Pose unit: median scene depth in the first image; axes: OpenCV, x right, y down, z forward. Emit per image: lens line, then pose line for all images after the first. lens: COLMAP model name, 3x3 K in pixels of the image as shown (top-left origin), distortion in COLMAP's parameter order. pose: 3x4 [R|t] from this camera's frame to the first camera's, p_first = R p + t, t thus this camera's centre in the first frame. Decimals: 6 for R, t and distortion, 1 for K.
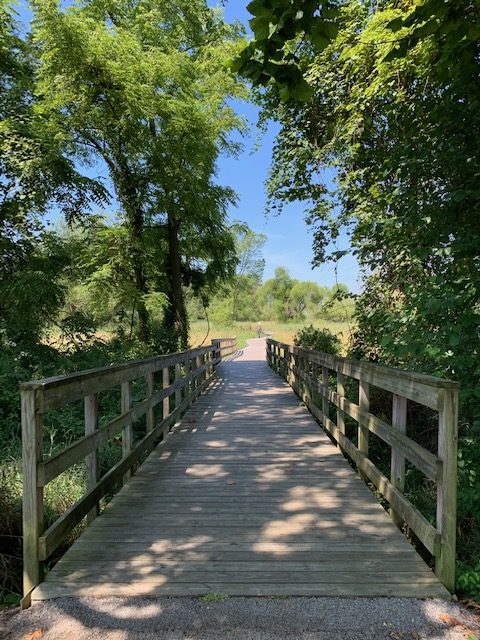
lens RADIAL K [[484.7, 0, 240.1], [0, 484.7, 321.3], [0, 0, 1]] dist [-0.000012, 0.000002]
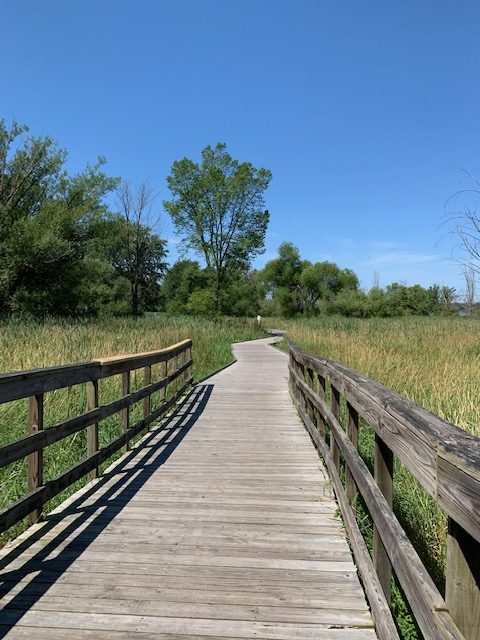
lens RADIAL K [[484.7, 0, 240.1], [0, 484.7, 321.3], [0, 0, 1]] dist [-0.000012, 0.000002]
pose [[0.999988, 0.002622, 0.004052, 0.008498], [-0.002634, 0.999992, 0.003045, 0.006143], [-0.004044, -0.003055, 0.999987, 0.248960]]
